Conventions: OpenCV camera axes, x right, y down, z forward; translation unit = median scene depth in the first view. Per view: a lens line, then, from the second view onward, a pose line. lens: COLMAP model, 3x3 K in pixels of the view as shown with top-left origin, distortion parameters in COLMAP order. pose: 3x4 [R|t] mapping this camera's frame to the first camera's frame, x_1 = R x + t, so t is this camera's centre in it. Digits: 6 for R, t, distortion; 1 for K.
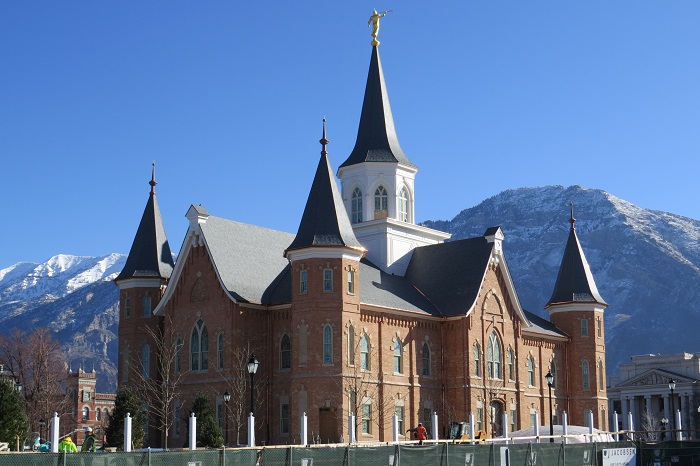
lens RADIAL K [[1158.8, 0, 350.0], [0, 1158.8, 233.0], [0, 0, 1]] dist [-0.050514, -0.123469]
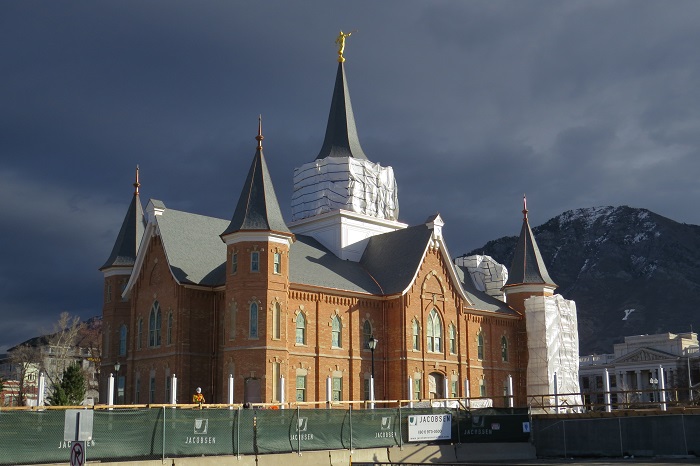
lens RADIAL K [[894.3, 0, 350.0], [0, 894.3, 233.0], [0, 0, 1]] dist [-0.018344, -0.013551]
pose [[0.993304, -0.025054, -0.112780, 0.148275], [0.022818, 0.999518, -0.021074, 0.030060], [0.113253, 0.018360, 0.993396, 0.151769]]
